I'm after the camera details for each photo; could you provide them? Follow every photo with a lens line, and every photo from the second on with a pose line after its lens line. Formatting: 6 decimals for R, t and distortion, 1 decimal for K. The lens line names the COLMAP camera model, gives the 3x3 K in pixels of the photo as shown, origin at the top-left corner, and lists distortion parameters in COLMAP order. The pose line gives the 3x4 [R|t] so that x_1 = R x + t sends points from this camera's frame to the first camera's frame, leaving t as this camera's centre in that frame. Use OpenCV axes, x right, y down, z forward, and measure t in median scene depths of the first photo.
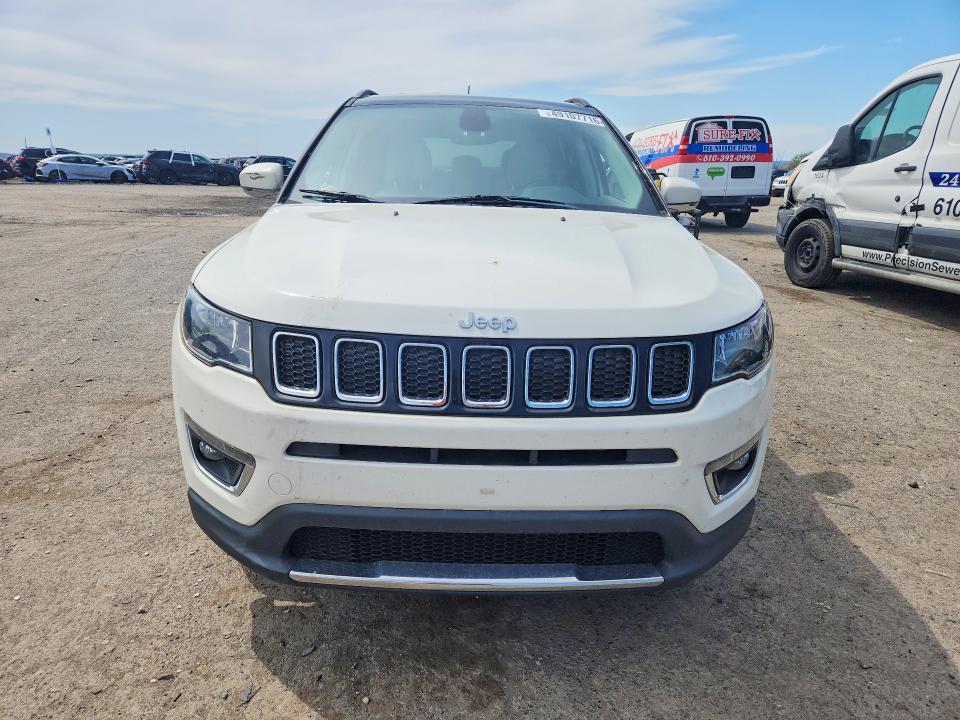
lens RADIAL K [[637.1, 0, 470.7], [0, 637.1, 363.9], [0, 0, 1]] dist [0.091216, -0.082178]
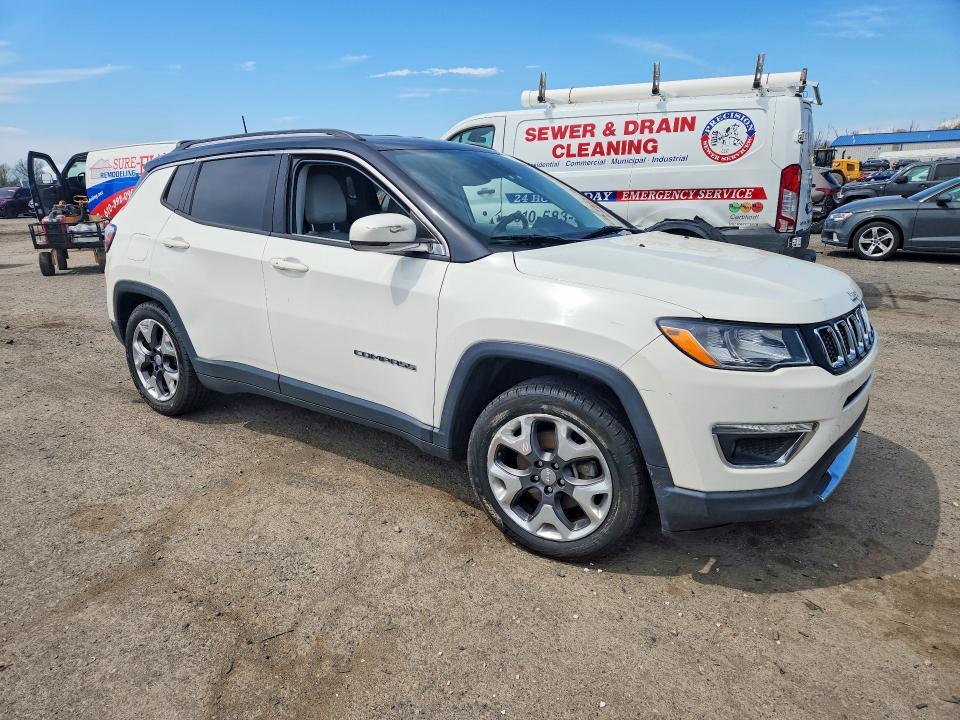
lens RADIAL K [[637.1, 0, 470.7], [0, 637.1, 363.9], [0, 0, 1]] dist [0.091216, -0.082178]
pose [[0.608971, -0.237689, 0.756742, -0.523214], [0.256792, 0.961744, 0.095431, -0.085443], [-0.750475, 0.136210, 0.646711, 0.188663]]
